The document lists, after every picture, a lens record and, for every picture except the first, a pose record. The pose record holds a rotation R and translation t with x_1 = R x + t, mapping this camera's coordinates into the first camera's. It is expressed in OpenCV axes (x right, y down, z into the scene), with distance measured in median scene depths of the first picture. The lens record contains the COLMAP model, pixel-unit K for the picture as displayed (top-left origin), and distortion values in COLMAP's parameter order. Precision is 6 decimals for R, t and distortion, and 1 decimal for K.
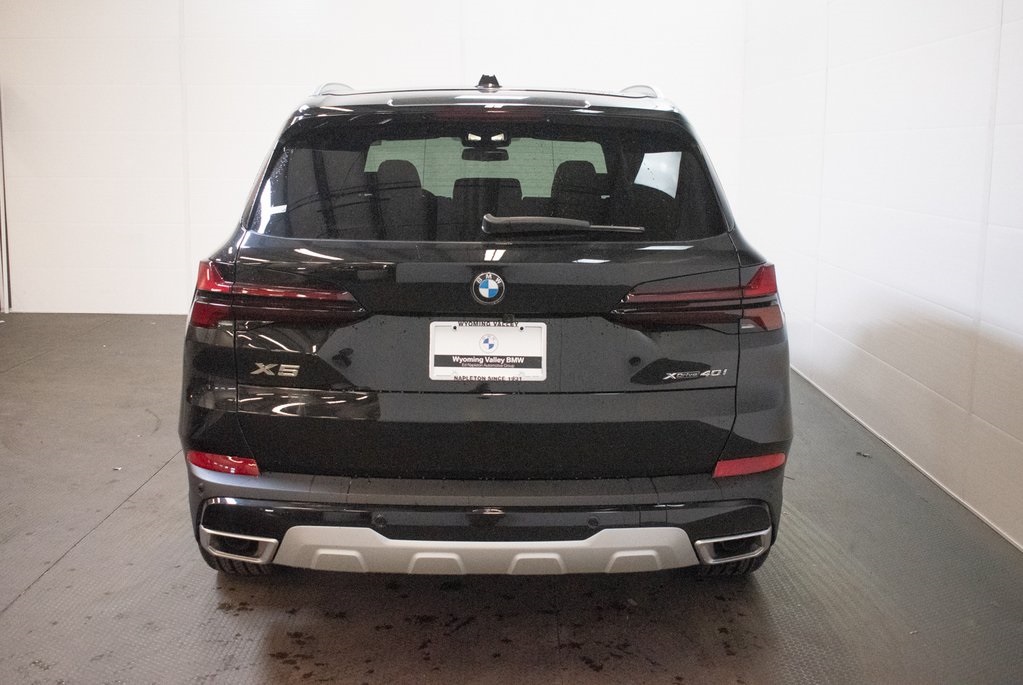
lens RADIAL K [[1090.1, 0, 513.3], [0, 1090.1, 343.9], [0, 0, 1]] dist [0.003084, 0.000000]
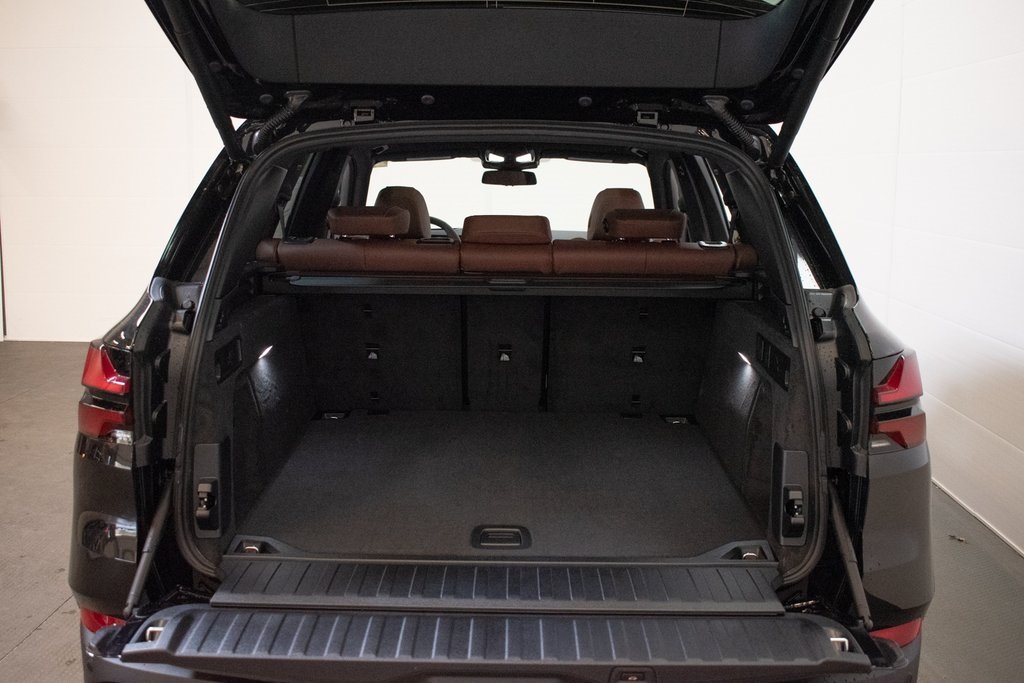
lens RADIAL K [[998.6, 0, 509.7], [0, 998.6, 341.8], [0, 0, 1]] dist [0.006495, 0.000000]
pose [[0.999397, 0.008491, -0.033660, 0.002160], [-0.008392, 0.999960, 0.003054, -0.048630], [0.033685, -0.002770, 0.999429, 0.222043]]
